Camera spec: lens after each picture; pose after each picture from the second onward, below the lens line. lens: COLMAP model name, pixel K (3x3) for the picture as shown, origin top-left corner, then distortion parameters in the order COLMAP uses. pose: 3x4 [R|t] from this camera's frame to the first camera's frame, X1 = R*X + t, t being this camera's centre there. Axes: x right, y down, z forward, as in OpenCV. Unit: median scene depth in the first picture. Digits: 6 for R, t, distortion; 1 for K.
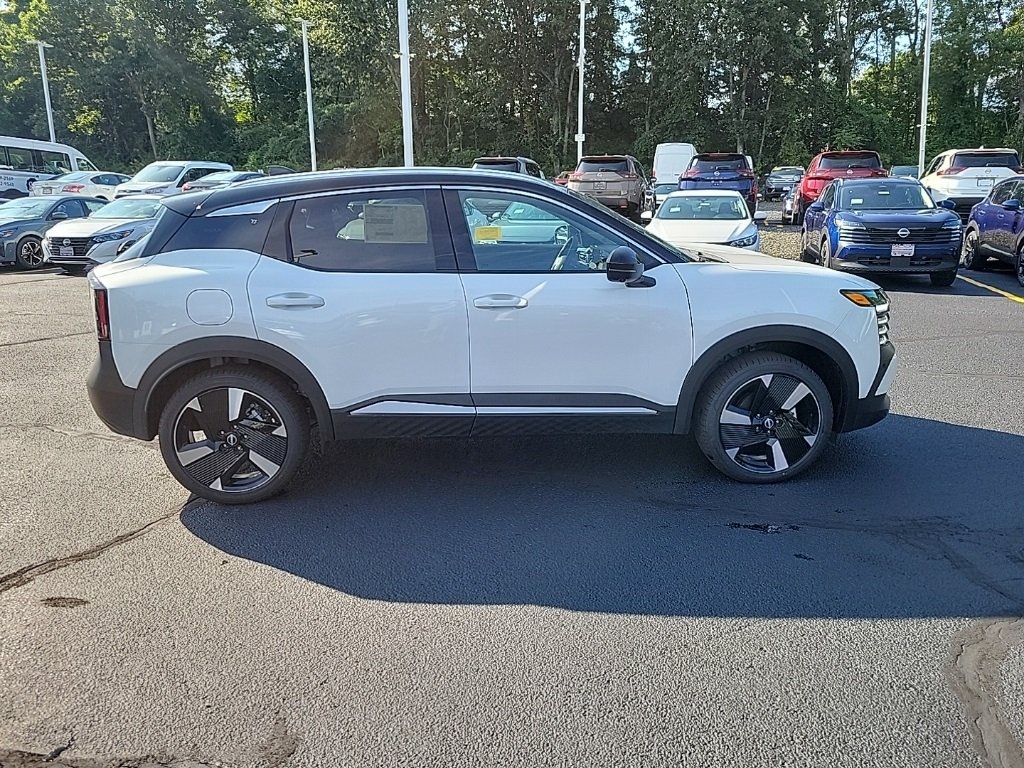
lens RADIAL K [[803.4, 0, 508.1], [0, 803.4, 374.9], [0, 0, 1]] dist [0.052884, -0.040920]
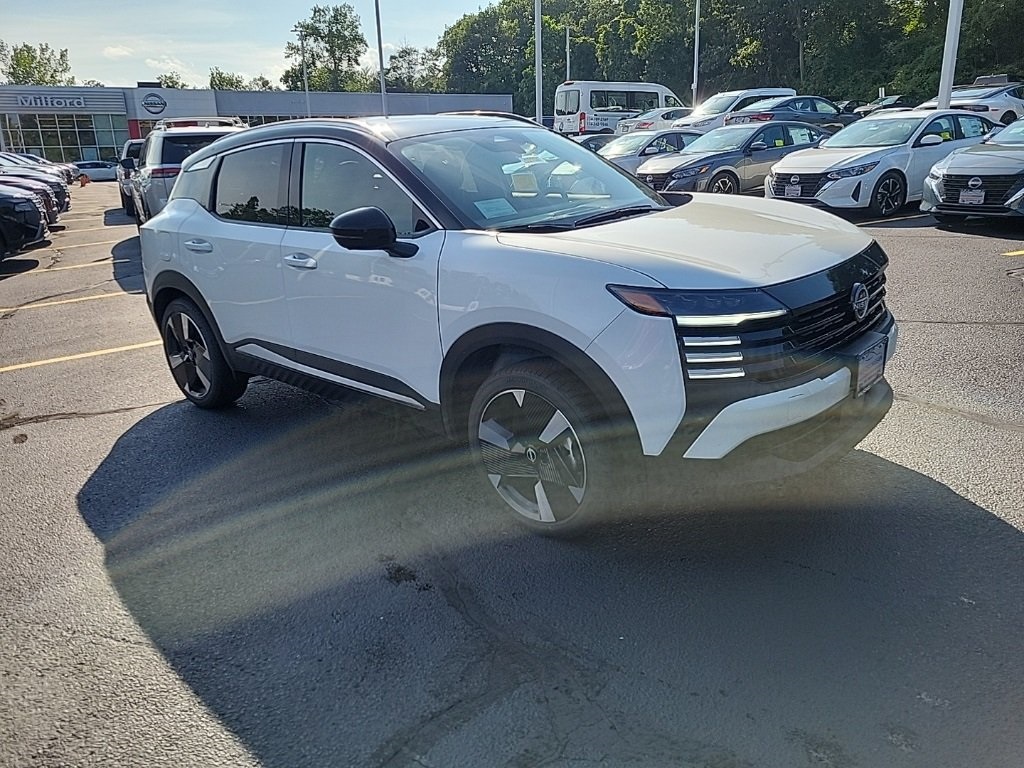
lens RADIAL K [[803.4, 0, 514.4], [0, 803.4, 385.3], [0, 0, 1]] dist [0.052884, -0.040920]
pose [[0.655157, 0.191132, -0.730916, 0.855243], [-0.116079, 0.981448, 0.152598, -0.115586], [0.746522, -0.015132, 0.665188, 0.512096]]
